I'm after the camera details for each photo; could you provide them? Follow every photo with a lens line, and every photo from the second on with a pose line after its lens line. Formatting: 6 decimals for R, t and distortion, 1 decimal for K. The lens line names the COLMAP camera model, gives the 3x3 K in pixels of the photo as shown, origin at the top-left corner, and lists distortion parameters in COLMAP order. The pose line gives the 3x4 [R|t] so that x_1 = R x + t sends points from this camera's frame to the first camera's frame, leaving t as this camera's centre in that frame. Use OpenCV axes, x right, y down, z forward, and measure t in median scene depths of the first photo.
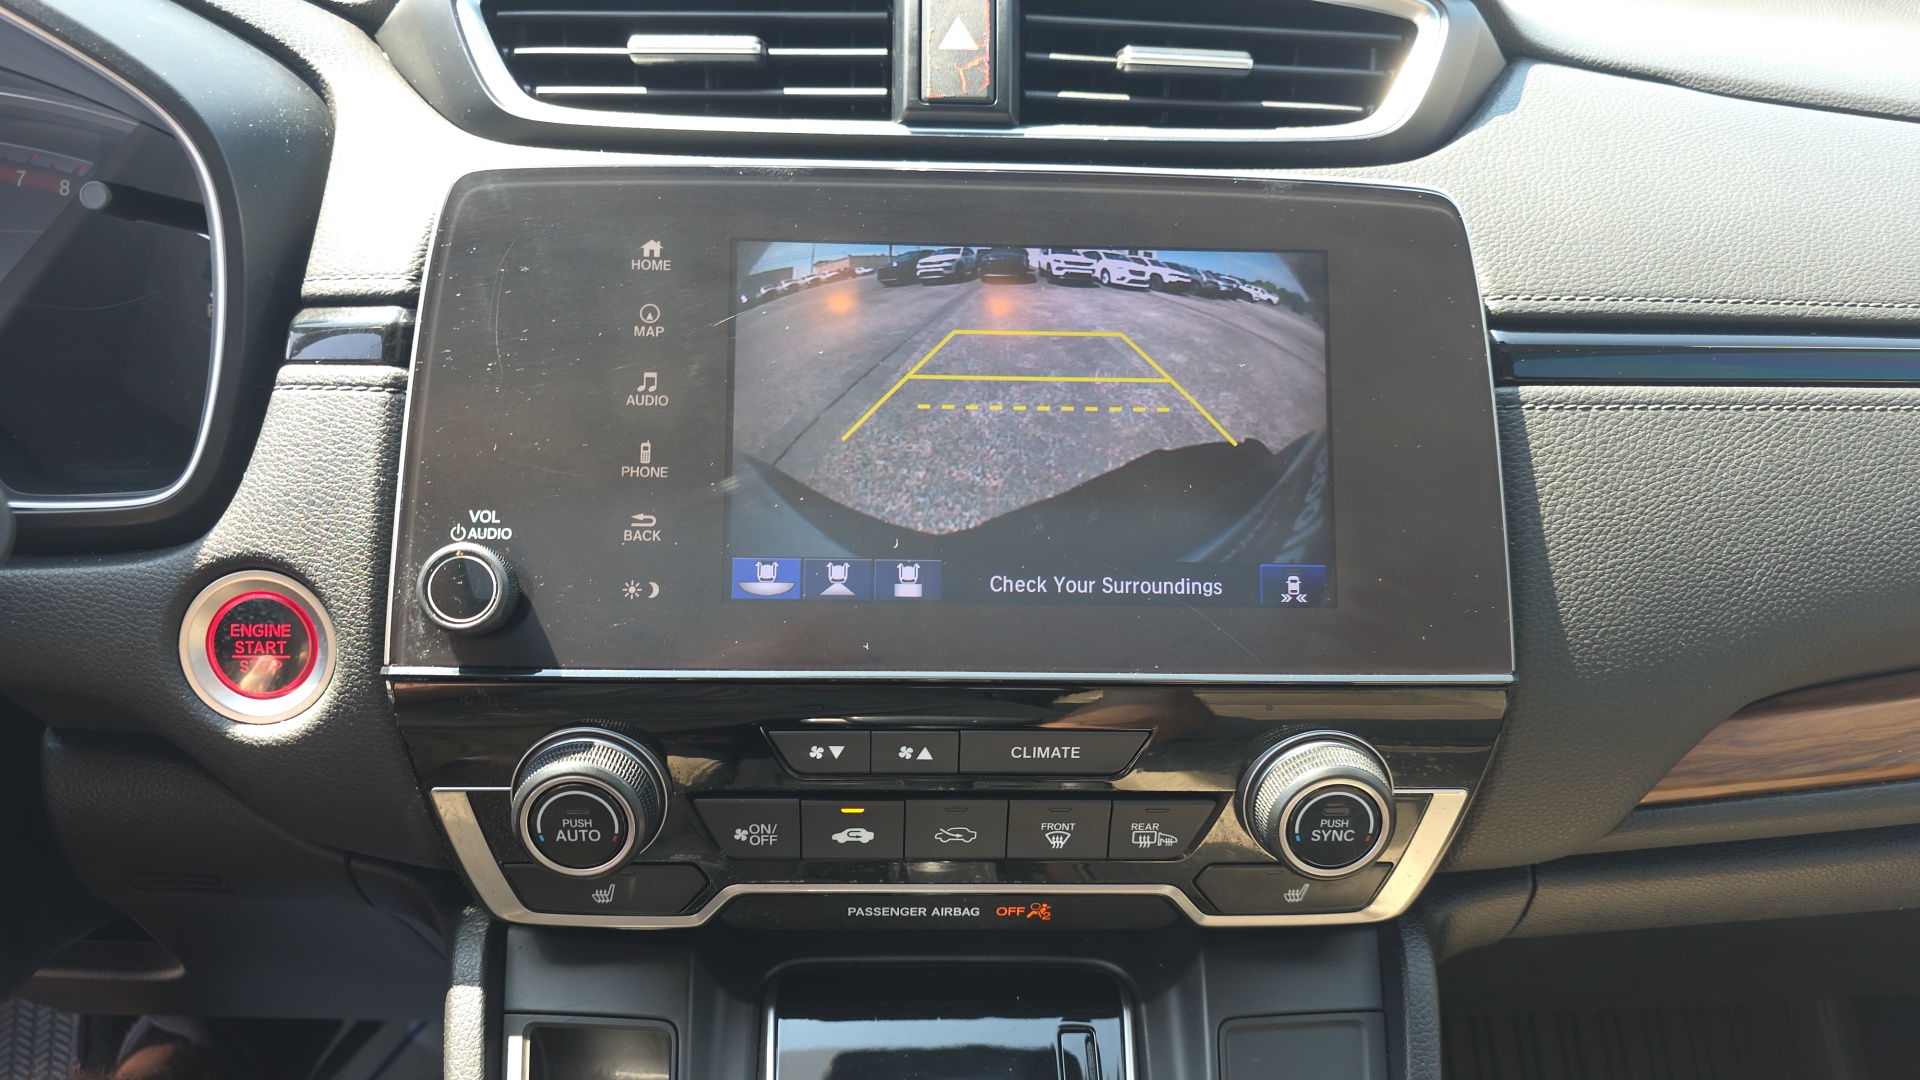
lens RADIAL K [[1341.0, 0, 949.0], [0, 1341.0, 546.1], [0, 0, 1]] dist [0.033871, -0.054531]
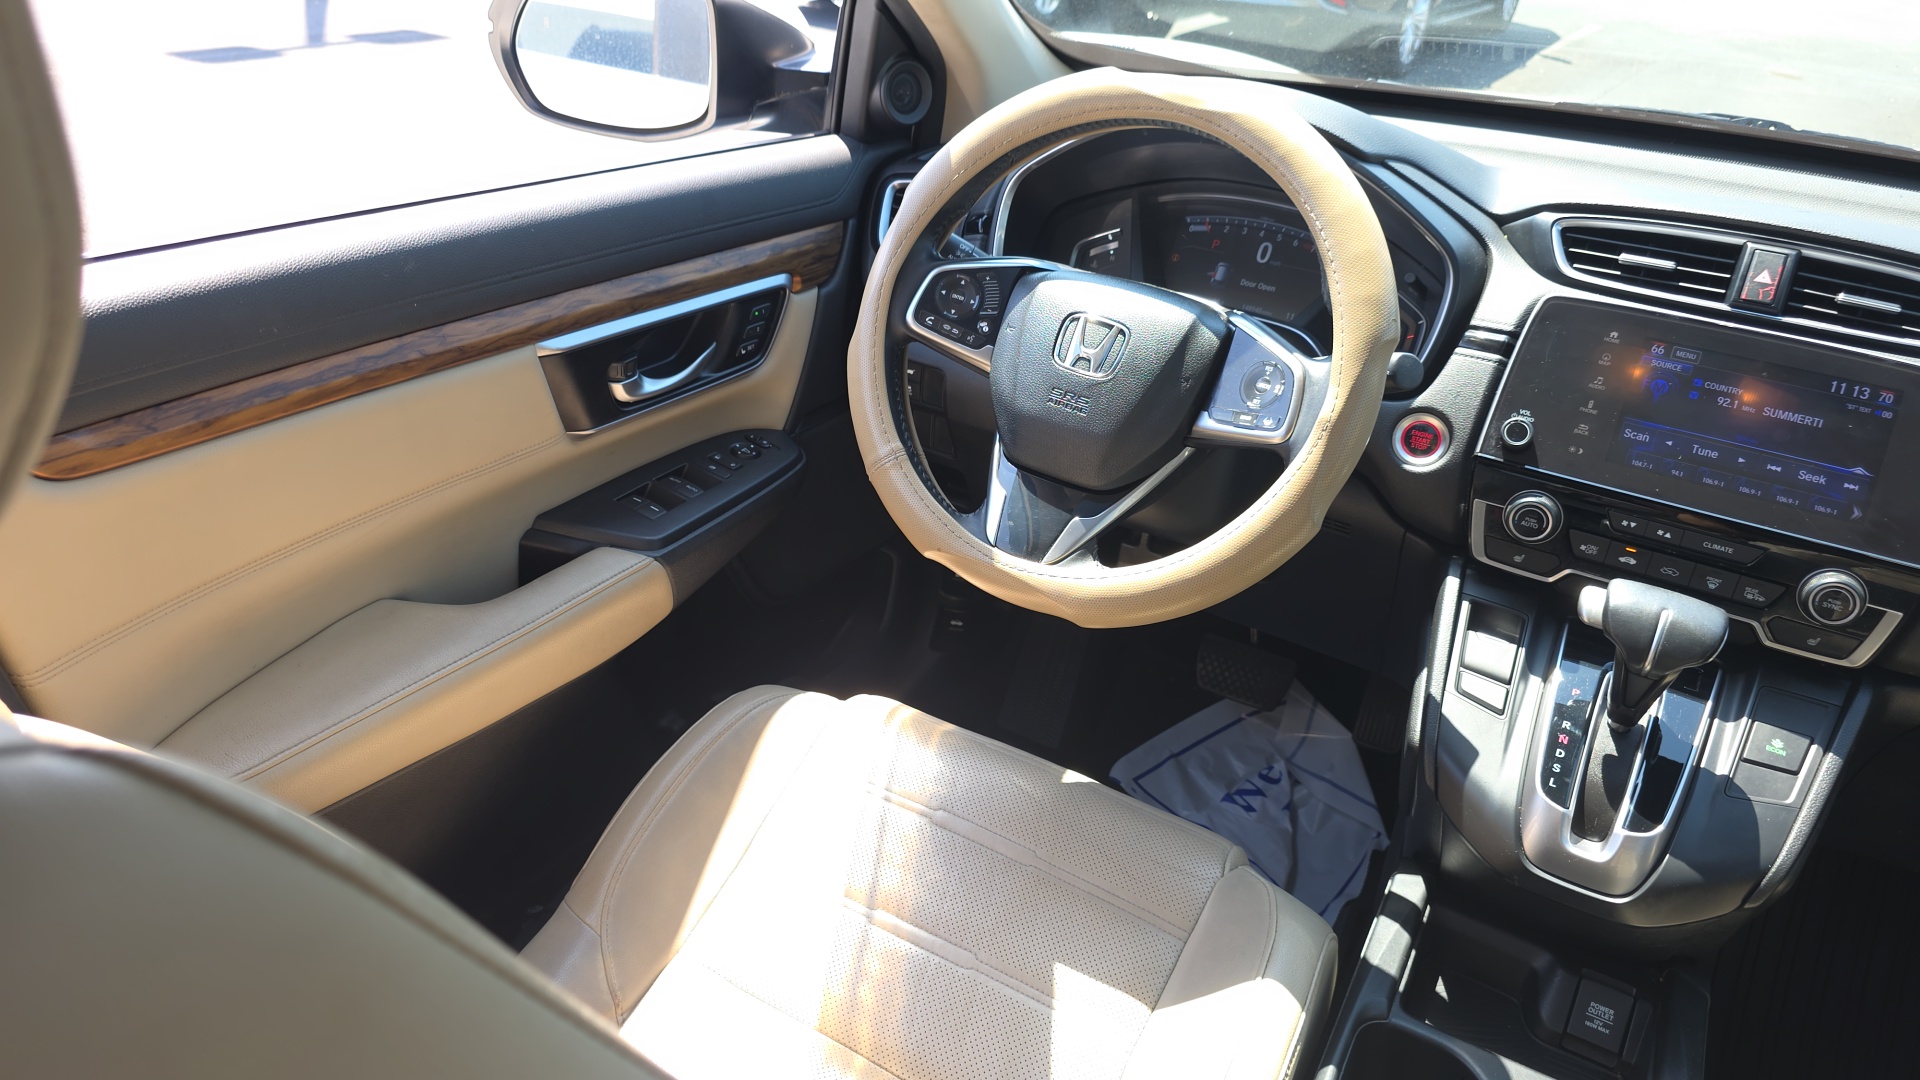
lens RADIAL K [[1303.1, 0, 947.4], [0, 1303.1, 512.8], [0, 0, 1]] dist [0.048417, -0.053485]
pose [[0.850951, 0.268314, -0.451541, -0.064479], [-0.284494, 0.958103, 0.033180, 0.410281], [0.441526, 0.100226, 0.891633, -1.889945]]
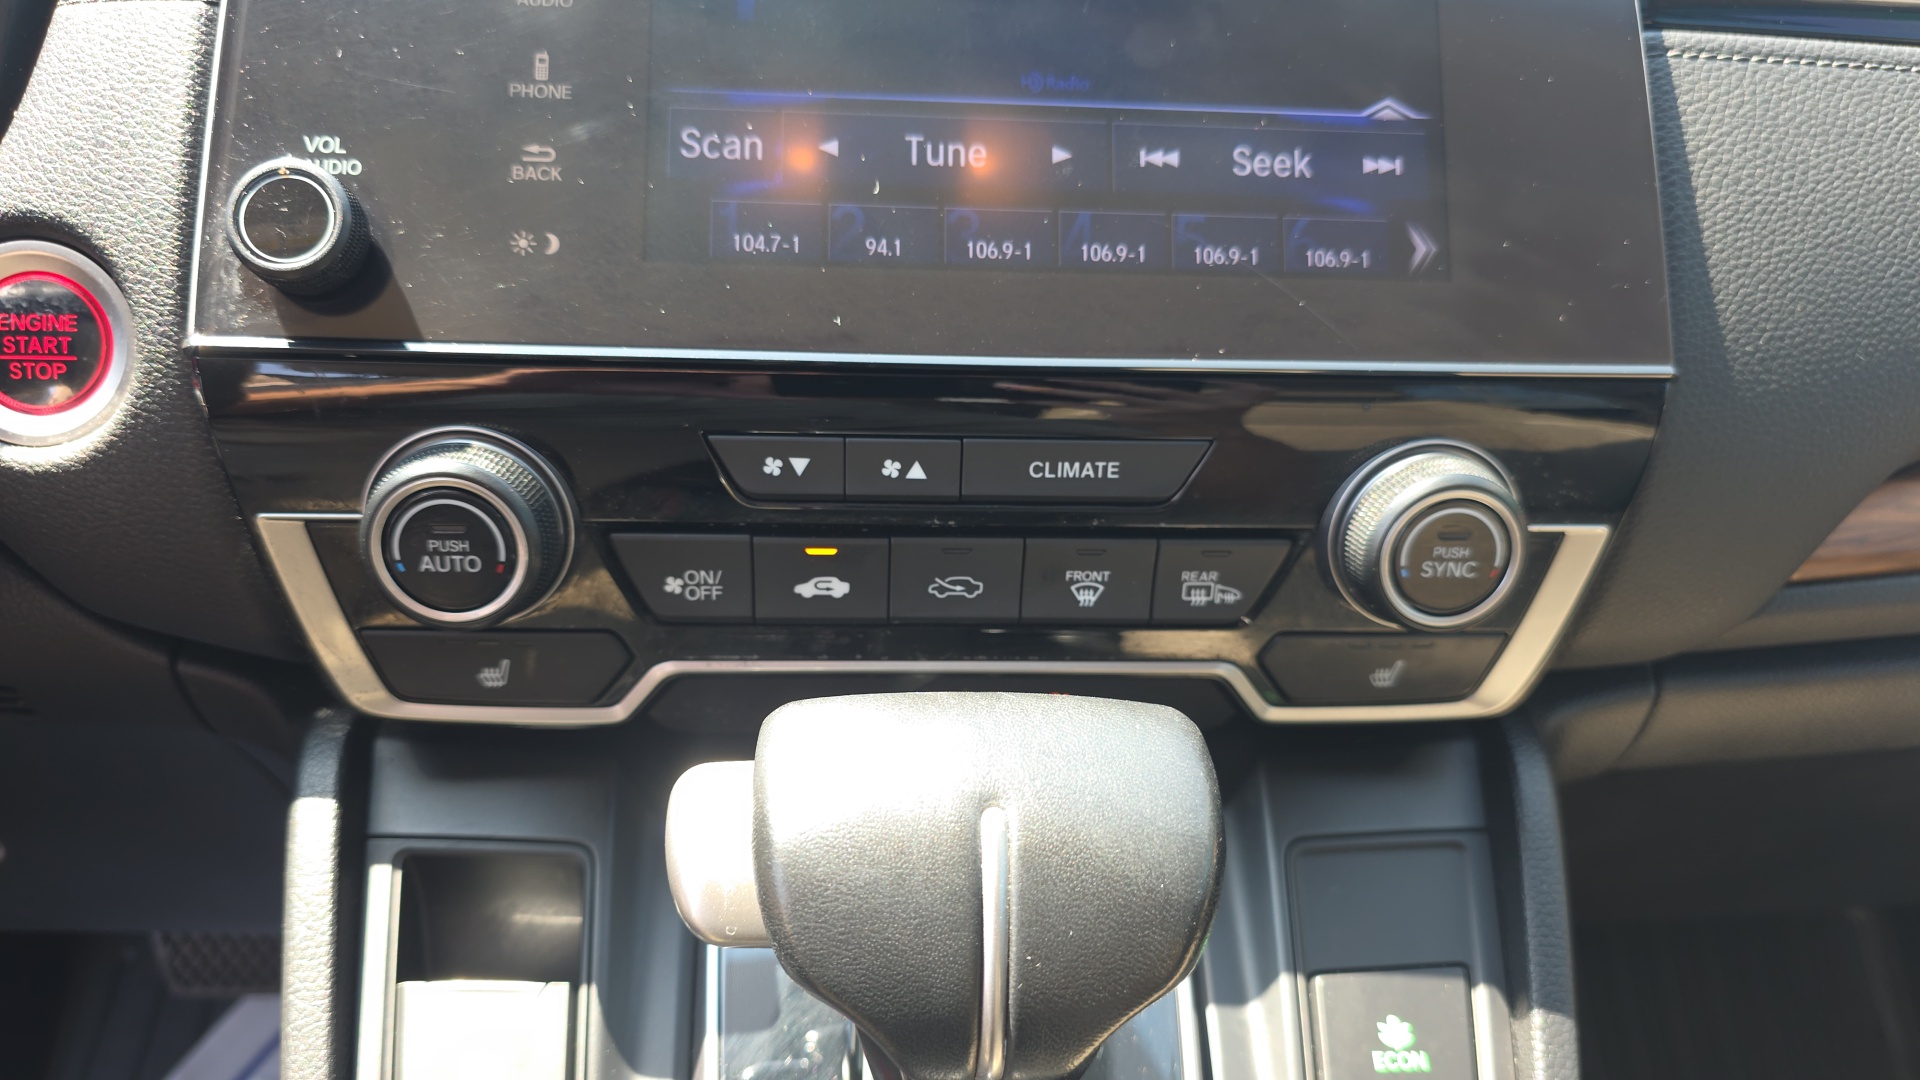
lens RADIAL K [[1361.2, 0, 963.3], [0, 1361.2, 547.5], [0, 0, 1]] dist [0.006692, -0.027396]
pose [[0.999399, -0.002714, 0.034545, -0.016888], [0.002702, 0.999996, 0.000384, 0.186250], [-0.034546, -0.000291, 0.999403, 0.215906]]
